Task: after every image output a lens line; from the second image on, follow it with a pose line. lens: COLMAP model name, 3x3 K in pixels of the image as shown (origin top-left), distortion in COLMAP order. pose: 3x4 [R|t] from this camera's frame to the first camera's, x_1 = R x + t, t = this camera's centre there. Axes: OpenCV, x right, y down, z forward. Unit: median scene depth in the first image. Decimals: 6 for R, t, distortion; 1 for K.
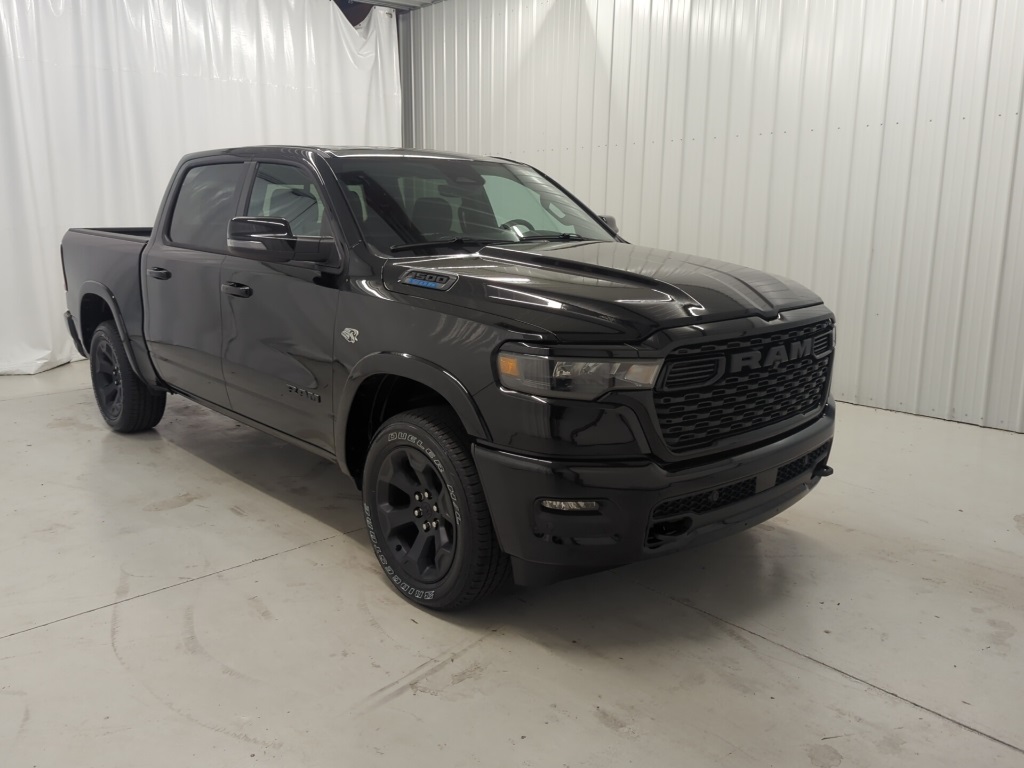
lens RADIAL K [[830.8, 0, 521.8], [0, 830.8, 380.9], [0, 0, 1]] dist [0.061423, -0.052898]
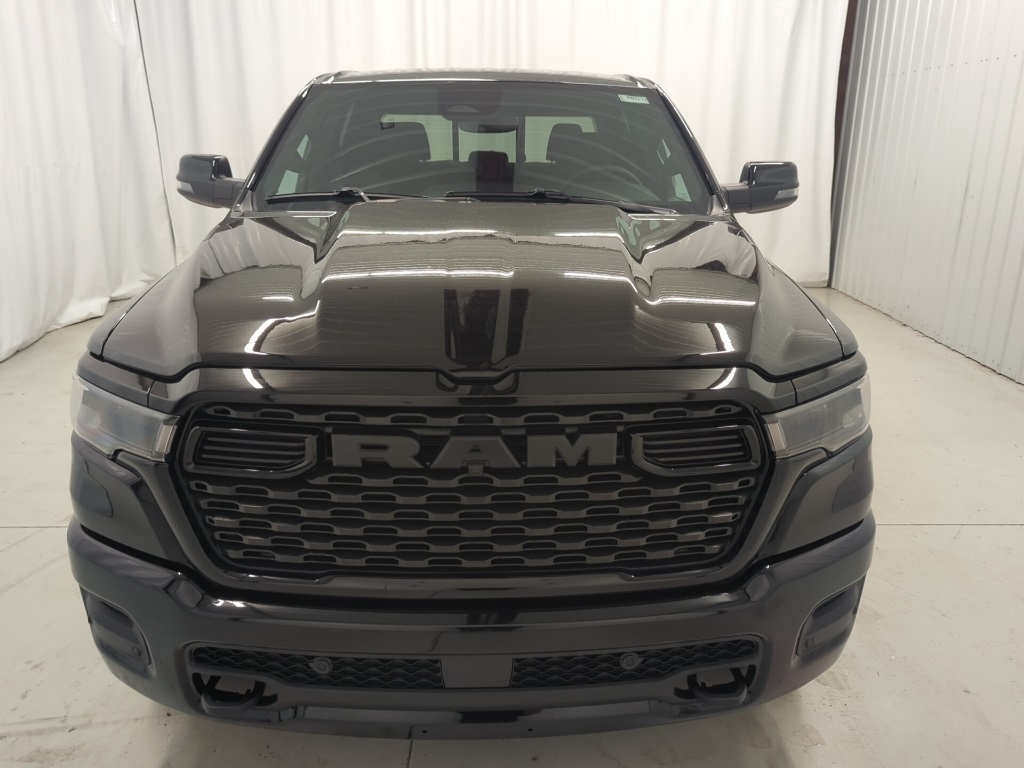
lens RADIAL K [[916.7, 0, 512.0], [0, 916.7, 384.0], [0, 0, 1]] dist [0.001243, -0.078041]
pose [[0.773066, 0.179651, -0.608355, 0.674757], [-0.146128, 0.983699, 0.104800, -0.138396], [0.617265, 0.007880, 0.786716, 0.571205]]
